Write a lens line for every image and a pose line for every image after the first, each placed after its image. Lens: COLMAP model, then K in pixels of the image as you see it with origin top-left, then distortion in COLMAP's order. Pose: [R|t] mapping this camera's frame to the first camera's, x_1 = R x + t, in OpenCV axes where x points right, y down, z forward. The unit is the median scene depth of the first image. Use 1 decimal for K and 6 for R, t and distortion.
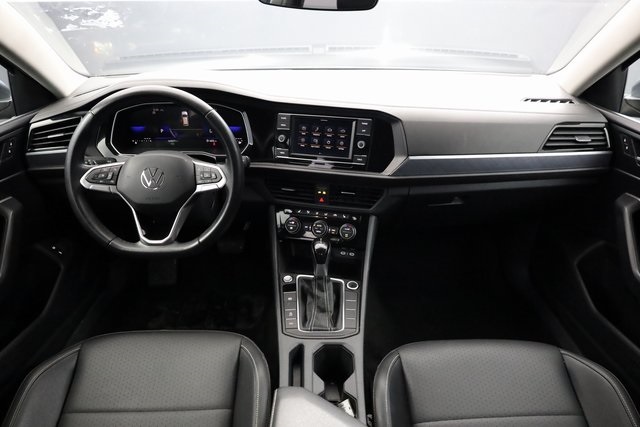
lens RADIAL K [[445.6, 0, 320.0], [0, 445.6, 213.5], [0, 0, 1]] dist [0.001552, -0.000276]
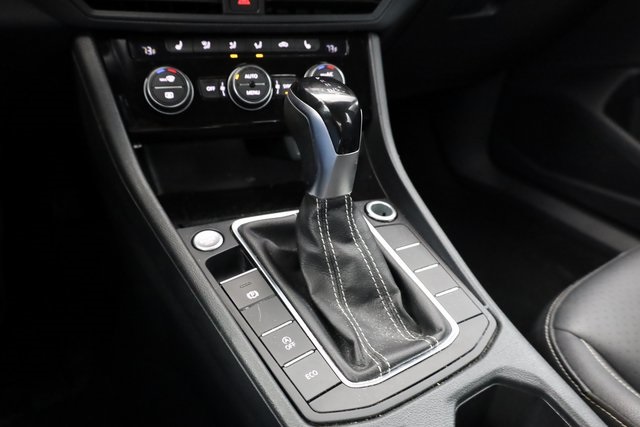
lens RADIAL K [[445.6, 0, 320.0], [0, 445.6, 213.5], [0, 0, 1]] dist [0.001552, -0.000276]
pose [[0.847283, -0.231888, 0.477848, -0.159757], [0.191355, 0.972517, 0.132644, 0.103179], [-0.495474, -0.020949, 0.868370, 0.697862]]
